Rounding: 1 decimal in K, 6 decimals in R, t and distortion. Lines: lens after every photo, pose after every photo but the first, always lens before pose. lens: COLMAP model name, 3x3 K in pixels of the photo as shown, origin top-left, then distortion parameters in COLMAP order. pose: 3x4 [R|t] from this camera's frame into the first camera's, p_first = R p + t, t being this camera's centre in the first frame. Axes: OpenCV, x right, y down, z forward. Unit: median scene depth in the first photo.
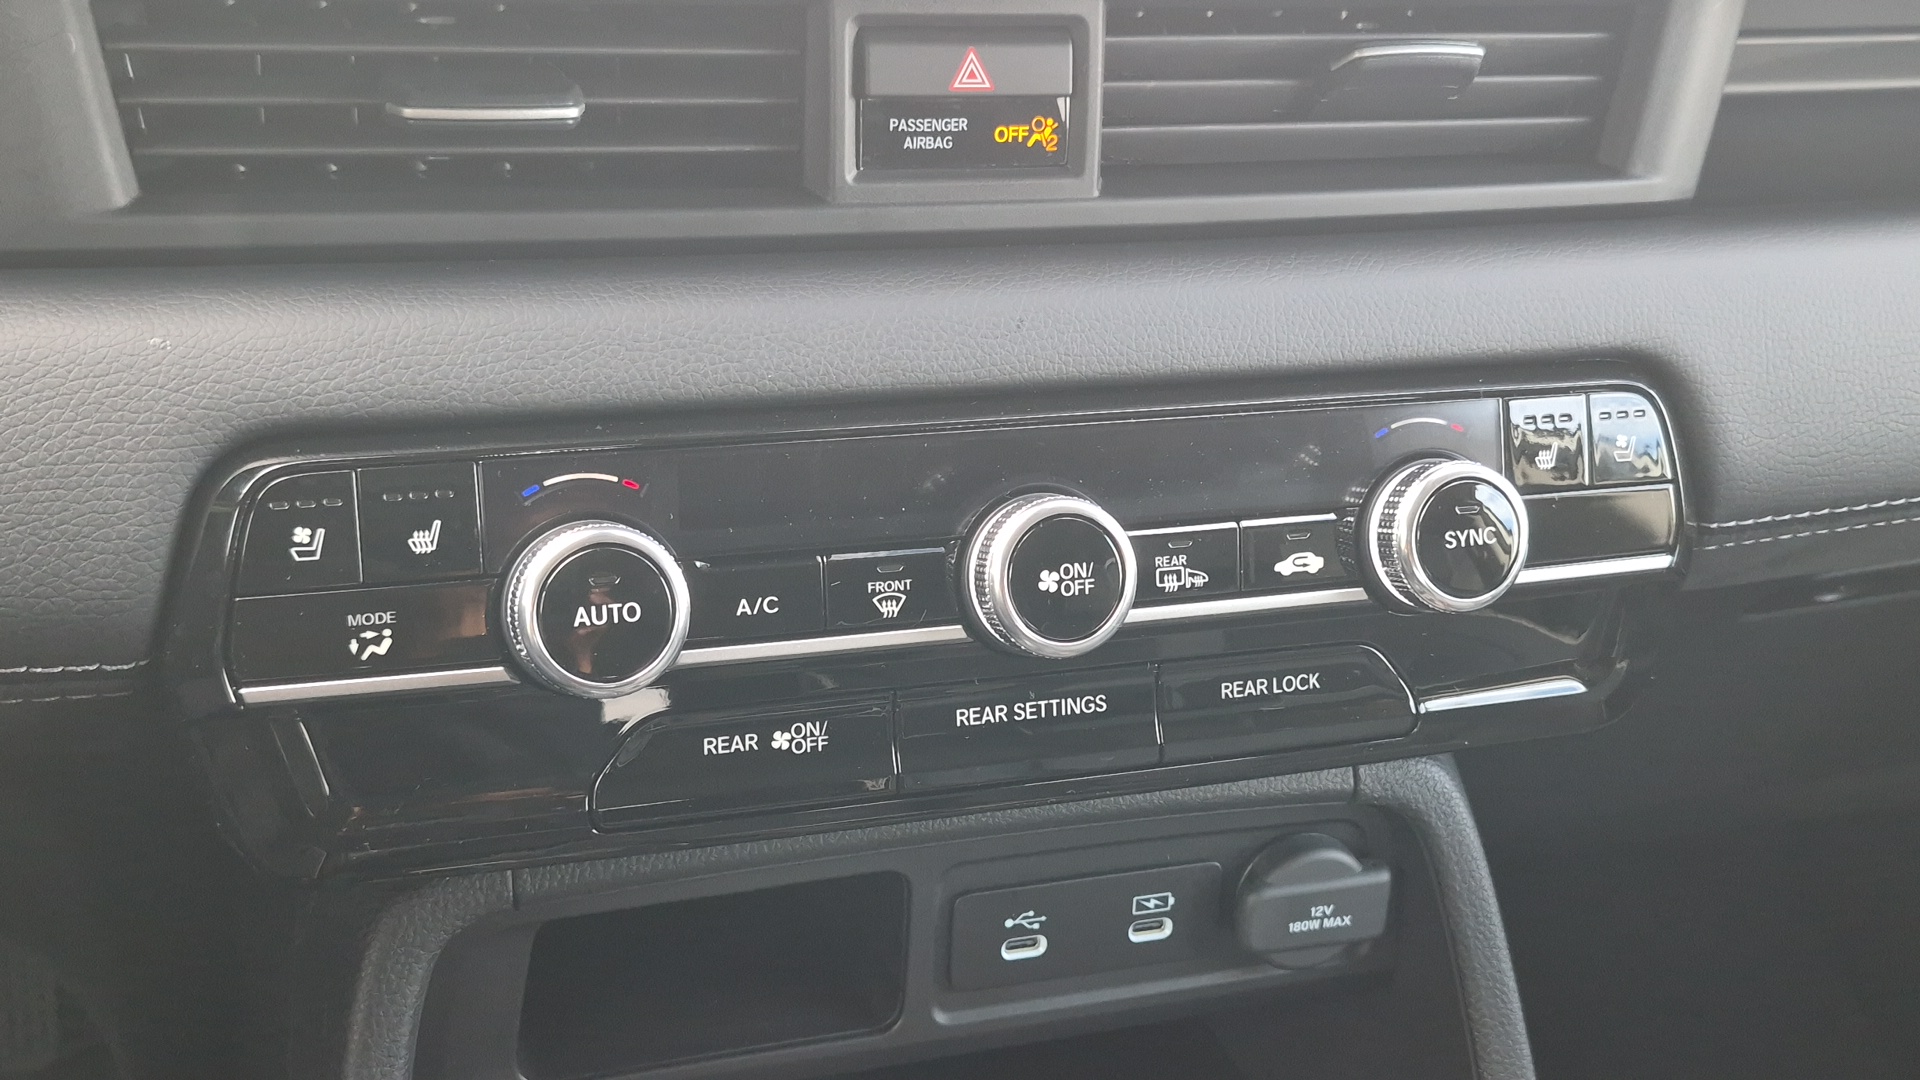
lens RADIAL K [[2354.7, 0, 965.4], [0, 2354.7, 550.2], [0, 0, 1]] dist [0.099199, 0.000000]
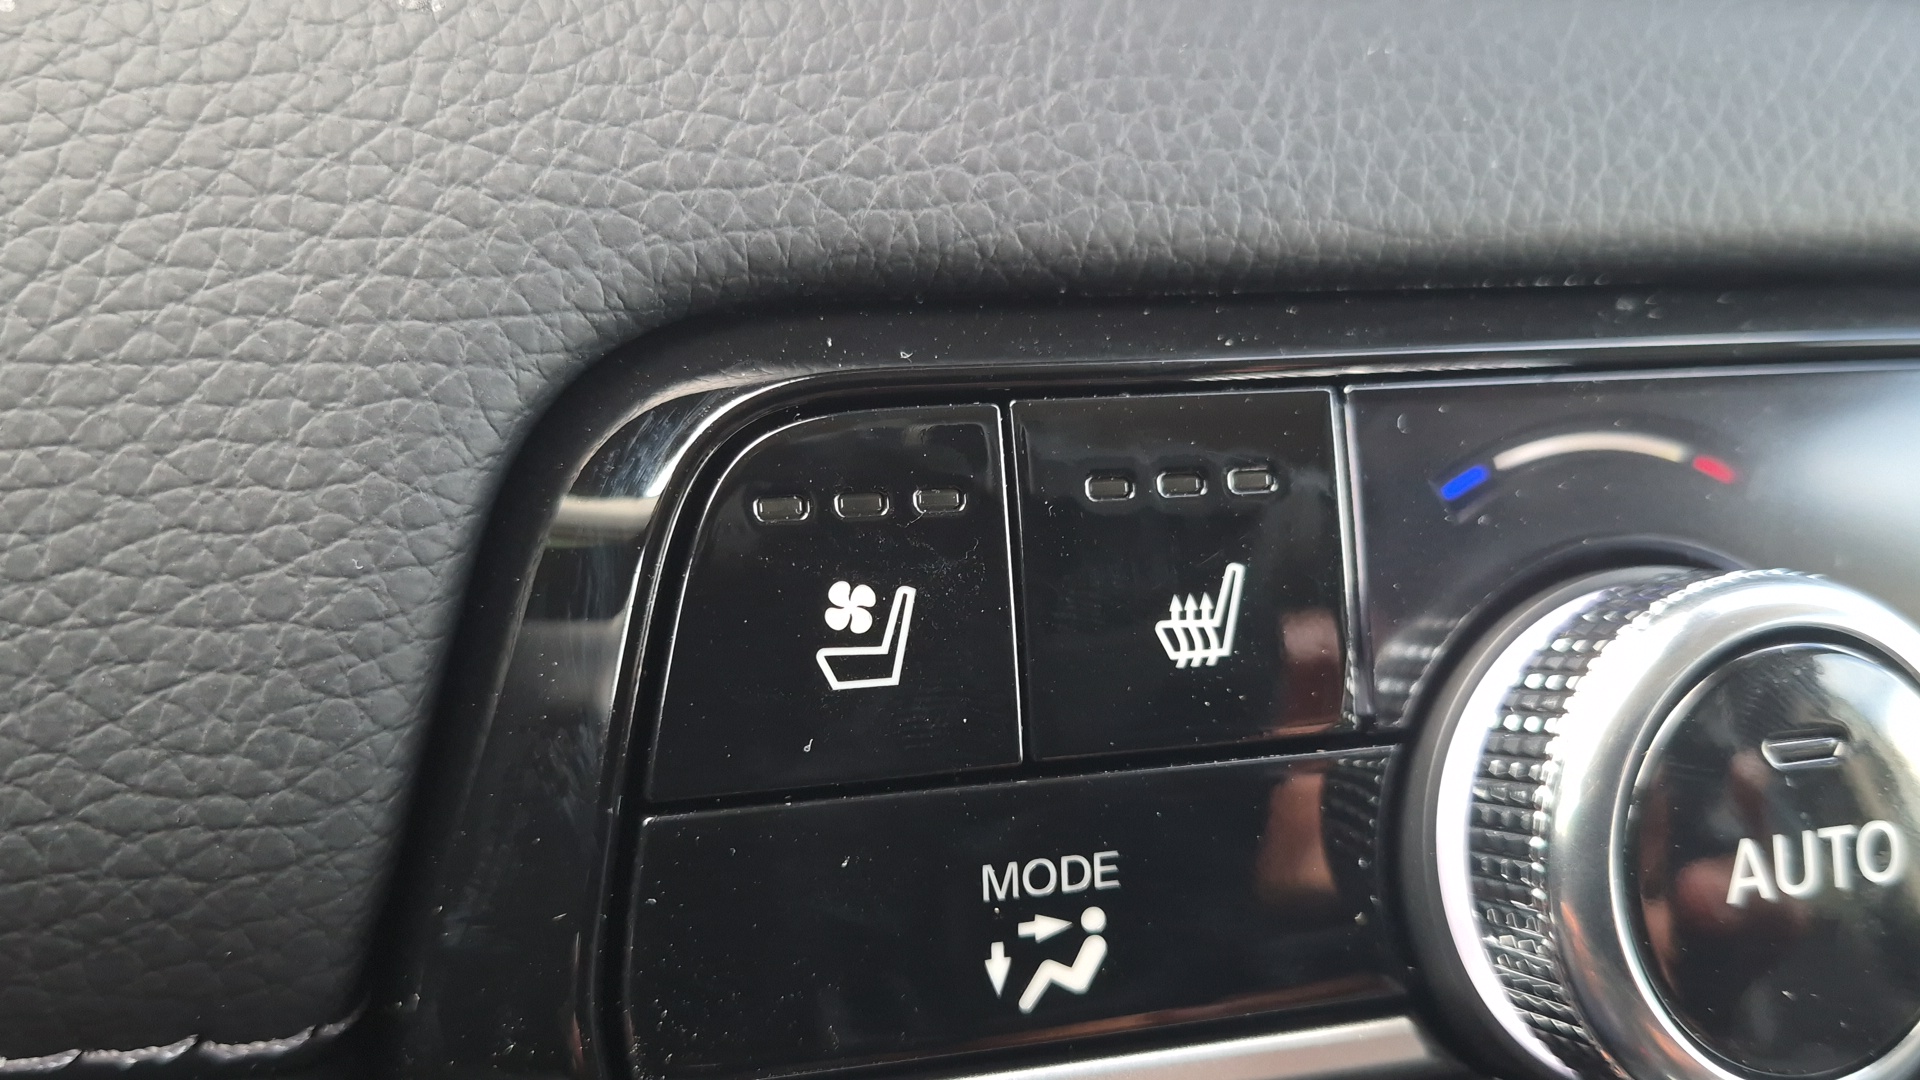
lens RADIAL K [[1961.4, 0, 958.6], [0, 1961.4, 538.1], [0, 0, 1]] dist [0.025975, 0.000000]
pose [[0.999575, -0.009013, -0.027711, -0.257795], [0.006694, 0.996555, -0.082668, 0.005869], [0.028361, 0.082448, 0.996192, 0.745679]]
